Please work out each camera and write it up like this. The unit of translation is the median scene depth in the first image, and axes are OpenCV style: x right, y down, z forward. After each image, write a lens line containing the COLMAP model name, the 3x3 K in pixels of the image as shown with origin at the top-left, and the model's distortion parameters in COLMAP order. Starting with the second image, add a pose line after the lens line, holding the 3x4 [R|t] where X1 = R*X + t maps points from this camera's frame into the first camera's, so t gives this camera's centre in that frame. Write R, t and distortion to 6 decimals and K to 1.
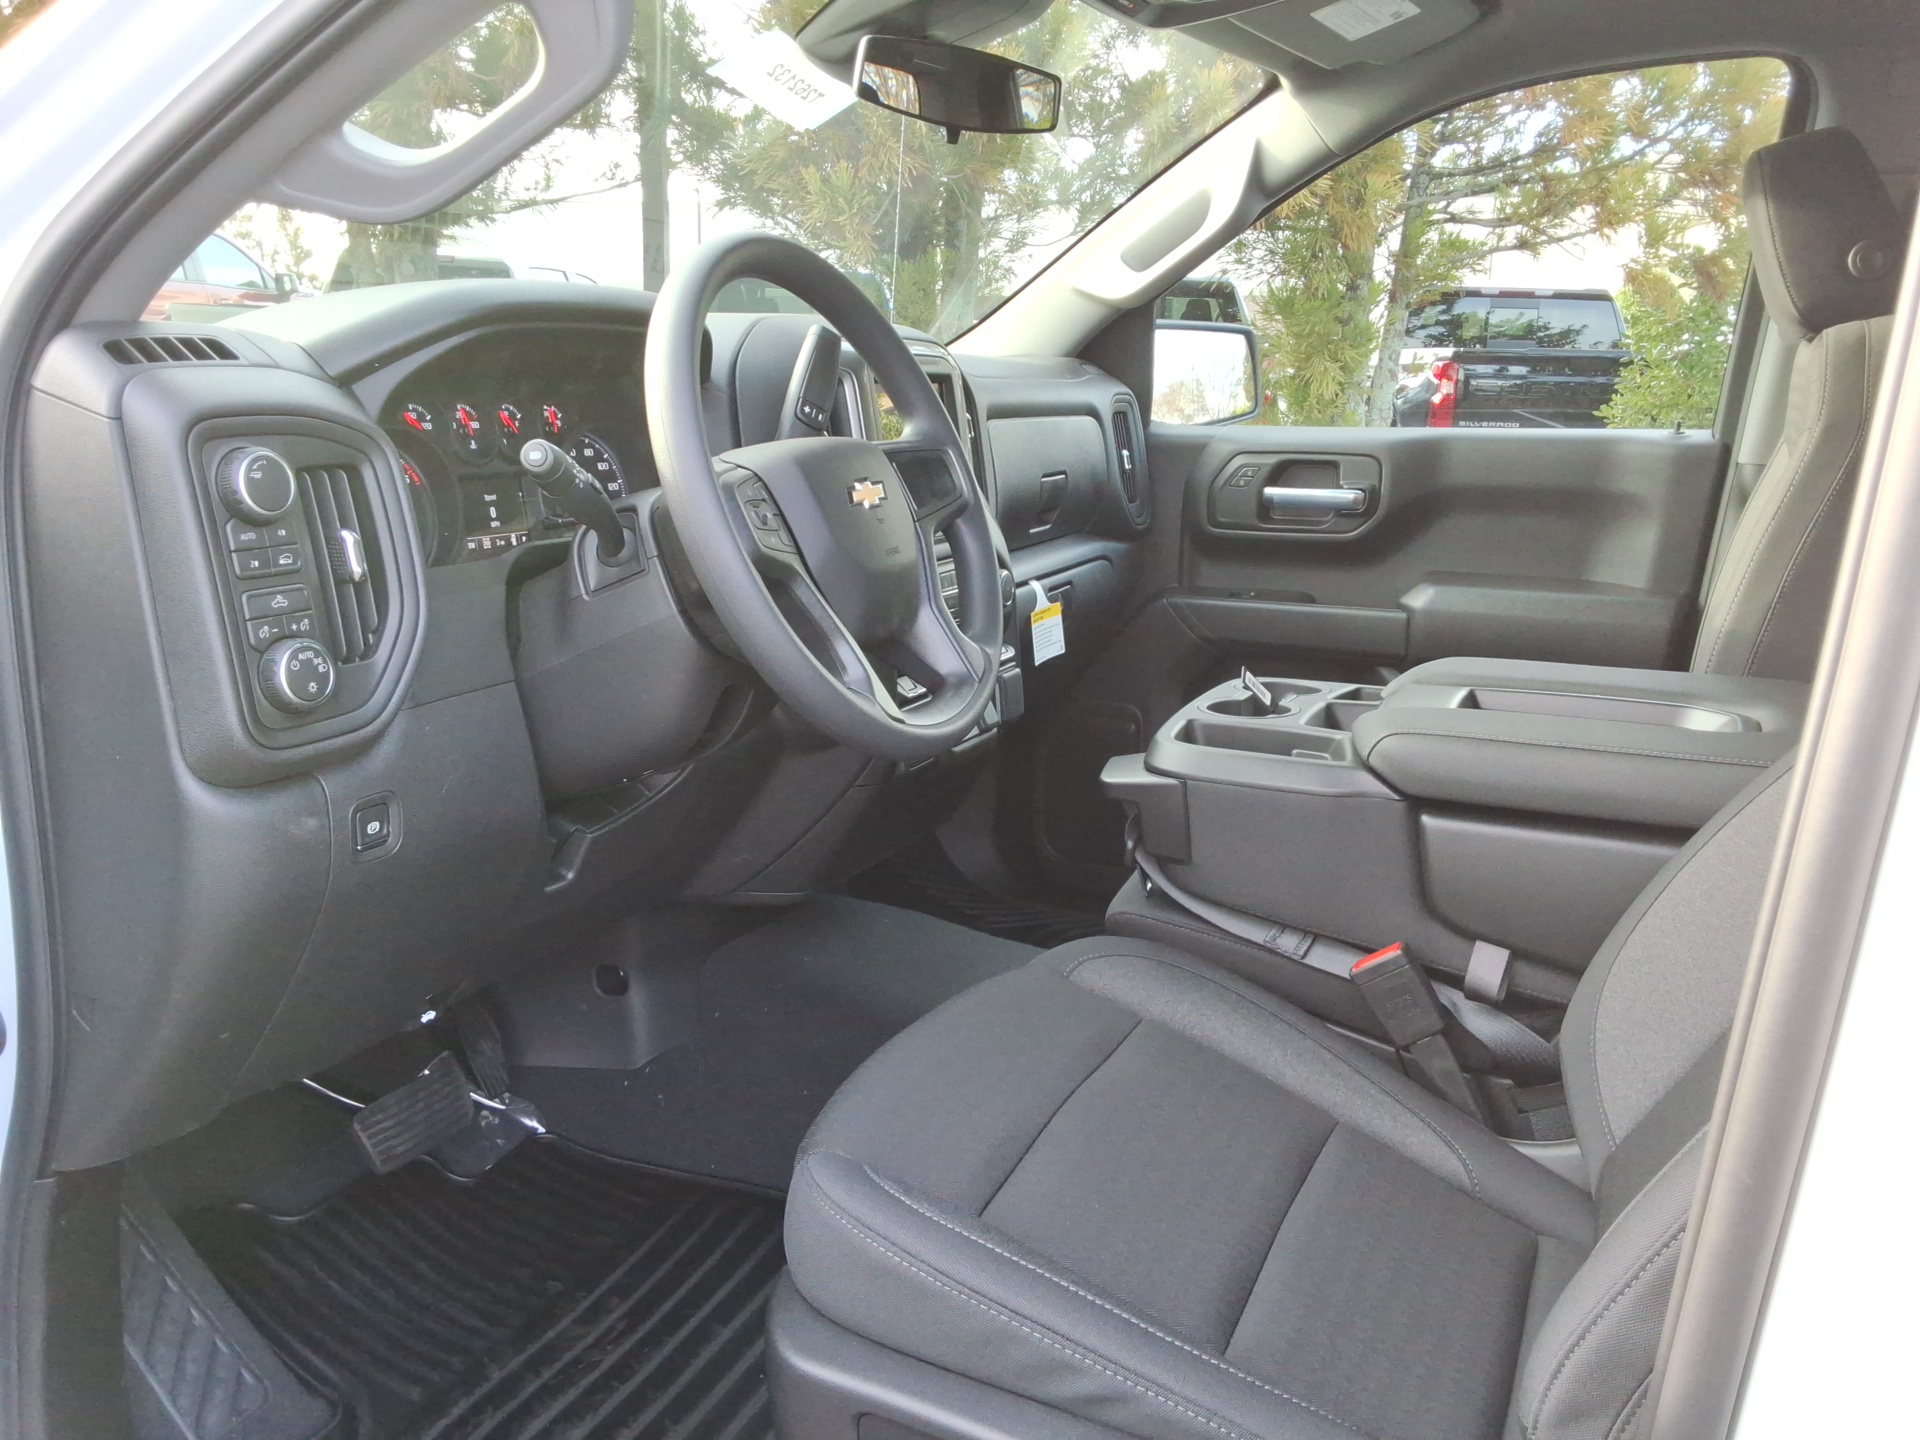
lens RADIAL K [[1536.2, 0, 982.1], [0, 1536.2, 690.3], [0, 0, 1]] dist [0.121296, -0.195643]
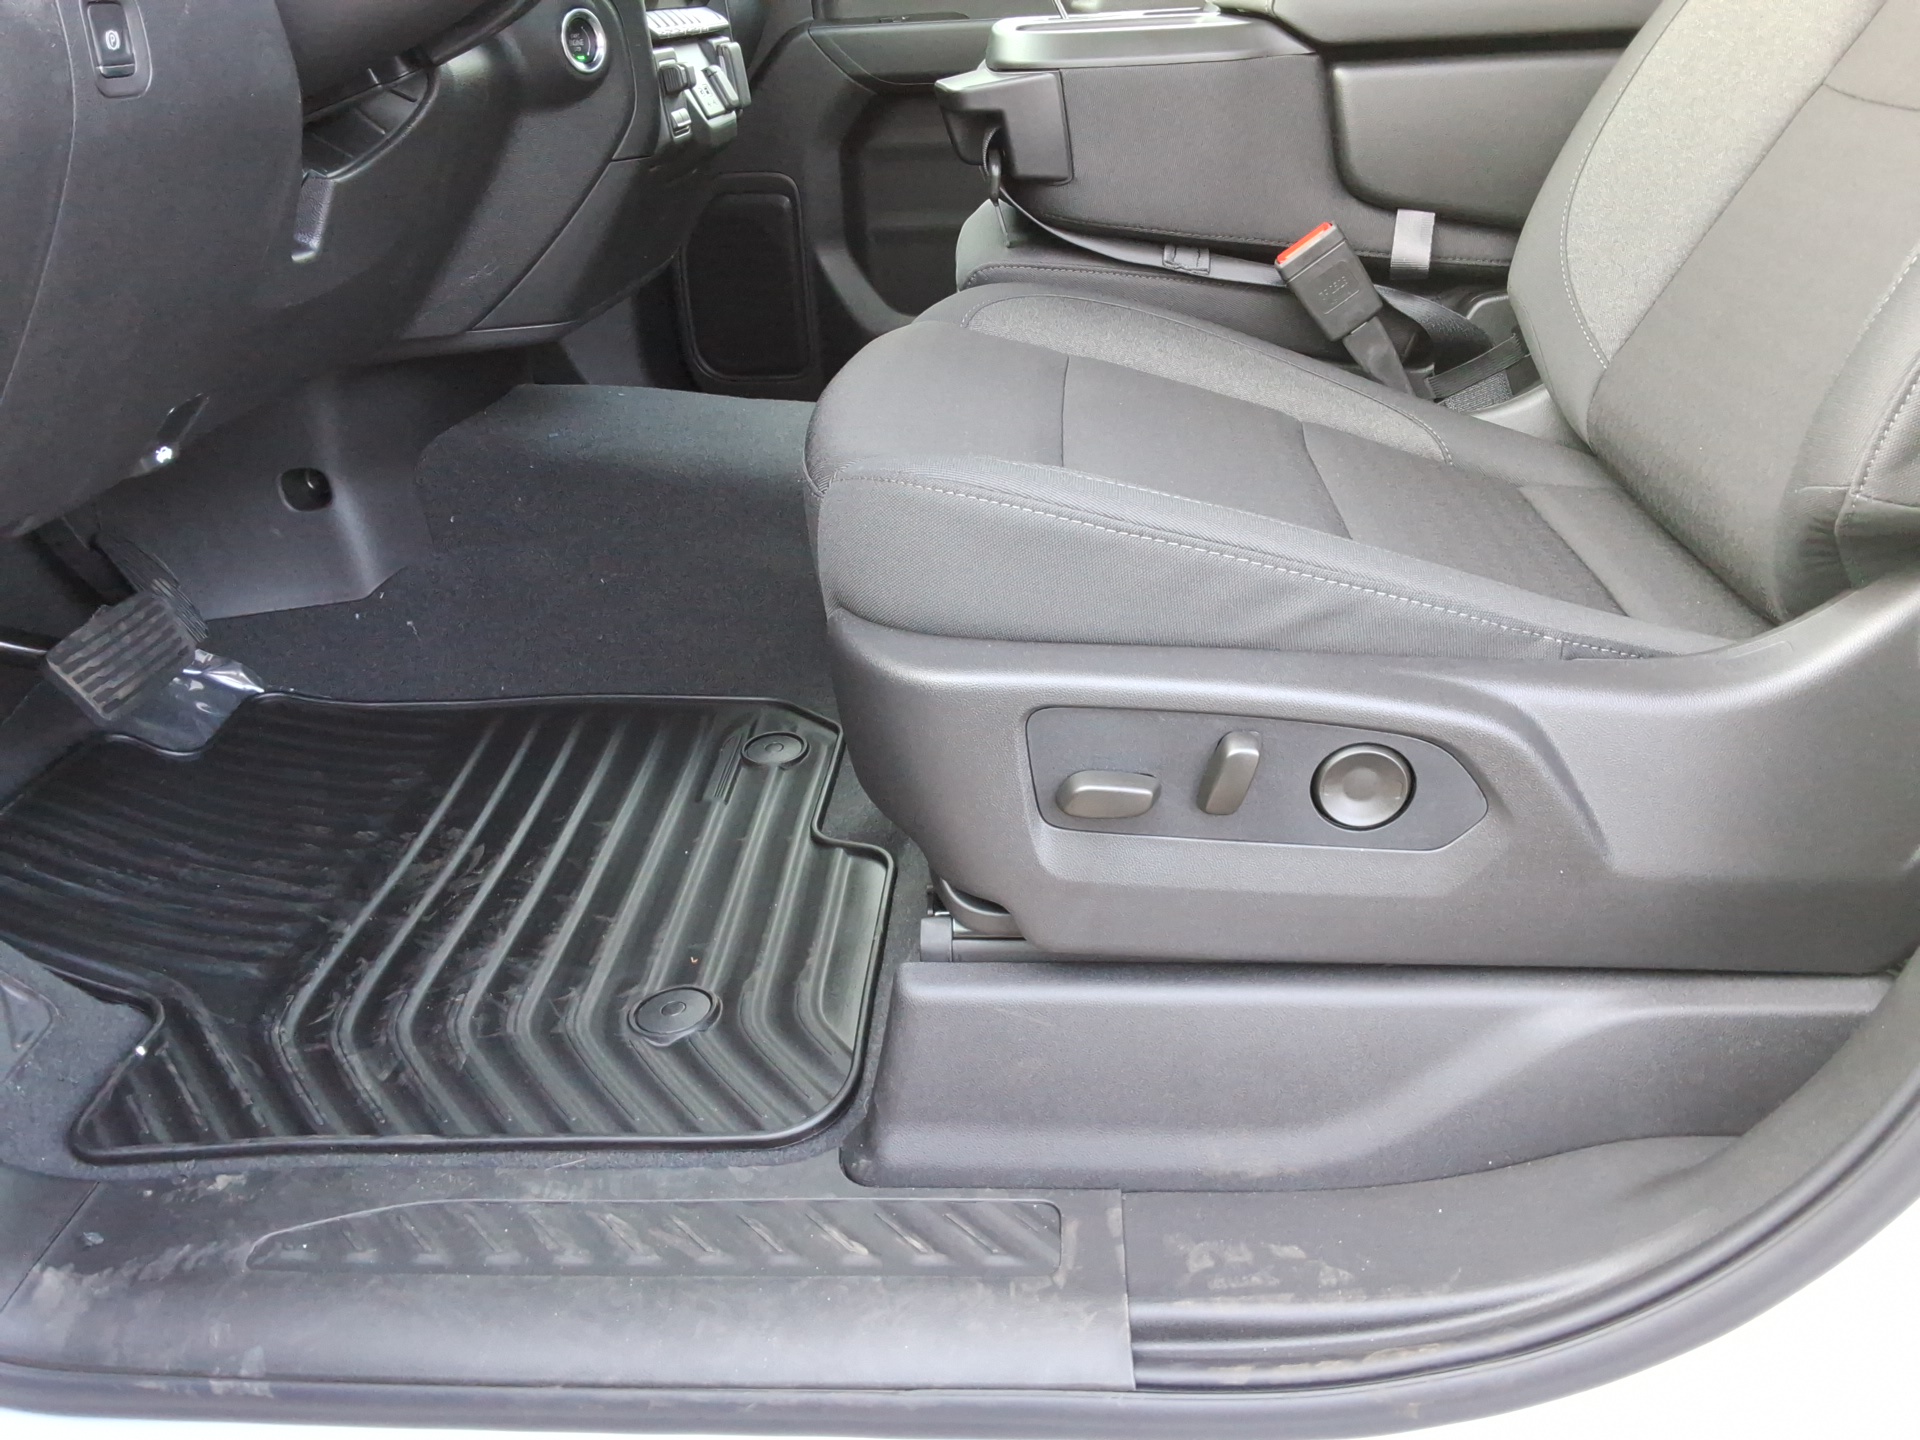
lens RADIAL K [[1536.2, 0, 982.1], [0, 1536.2, 690.3], [0, 0, 1]] dist [0.121296, -0.195643]
pose [[0.929319, -0.200129, 0.310345, -0.238049], [0.128691, 0.963244, 0.235797, 0.181366], [-0.346128, -0.179192, 0.920916, 0.194808]]
